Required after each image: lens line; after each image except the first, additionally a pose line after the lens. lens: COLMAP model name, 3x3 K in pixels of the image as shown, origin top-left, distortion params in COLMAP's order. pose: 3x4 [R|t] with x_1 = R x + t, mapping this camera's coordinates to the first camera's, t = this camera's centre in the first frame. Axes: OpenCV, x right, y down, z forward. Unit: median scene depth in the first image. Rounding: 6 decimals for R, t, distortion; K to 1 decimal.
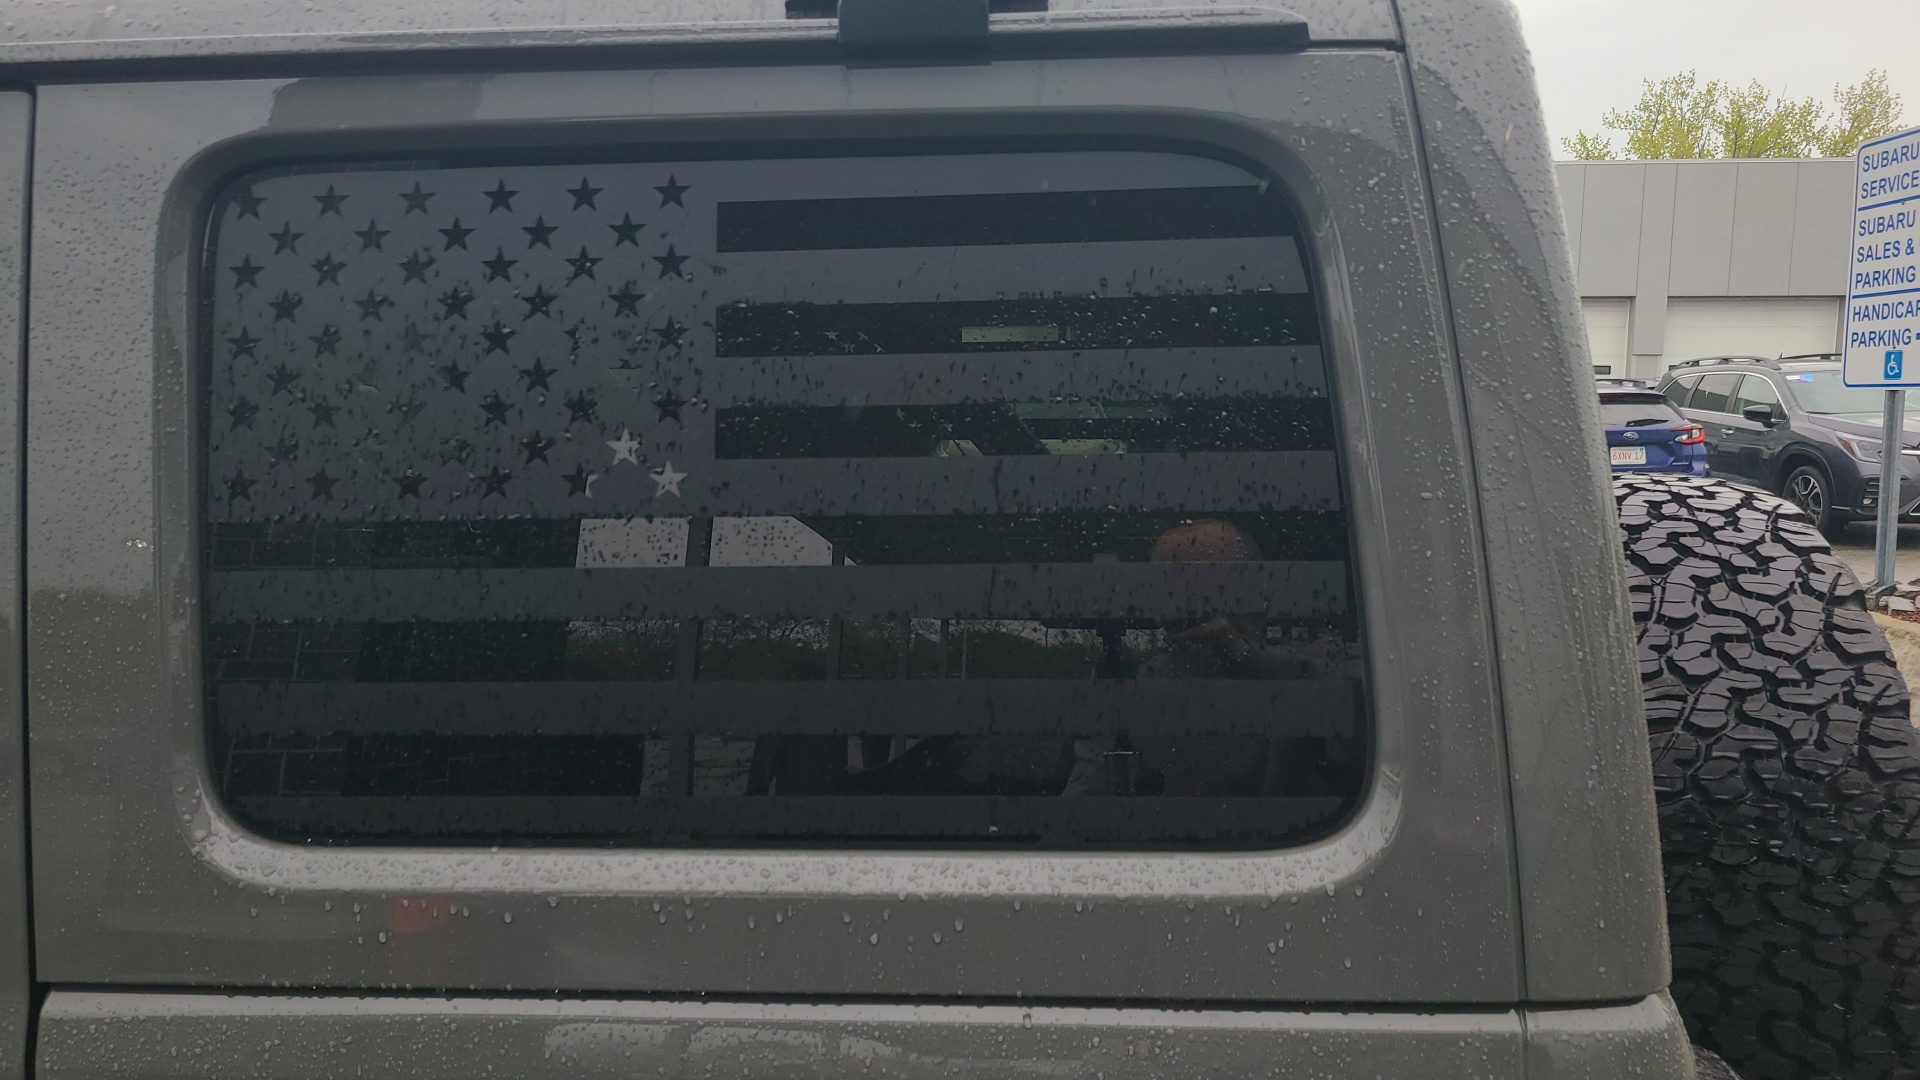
lens RADIAL K [[1457.8, 0, 960.2], [0, 1457.8, 548.0], [0, 0, 1]] dist [0.032009, -0.004241]
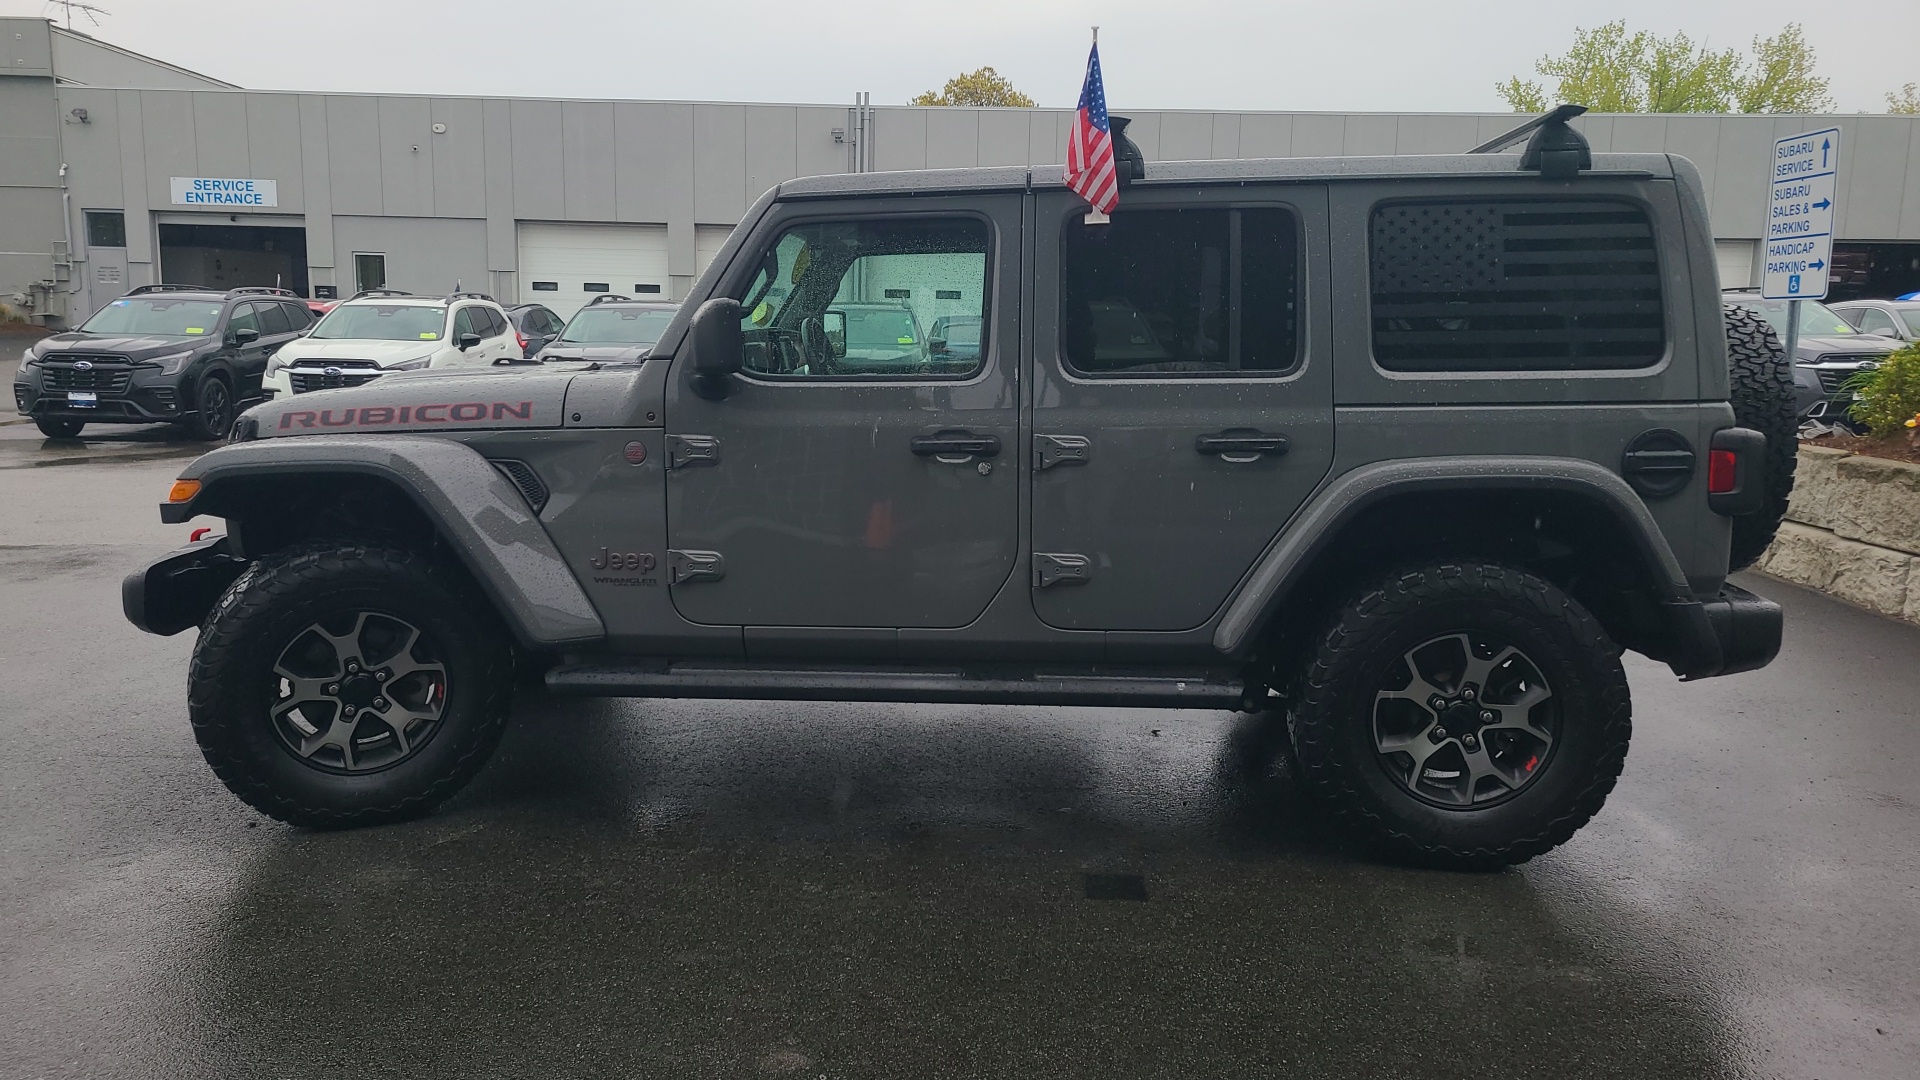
lens RADIAL K [[1457.8, 0, 950.3], [0, 1457.8, 534.4], [0, 0, 1]] dist [0.032009, -0.004241]
pose [[0.999098, 0.002550, 0.042390, -1.318087], [-0.004019, 0.999392, 0.034623, 0.365749], [-0.042276, -0.034762, 0.998501, -2.140788]]
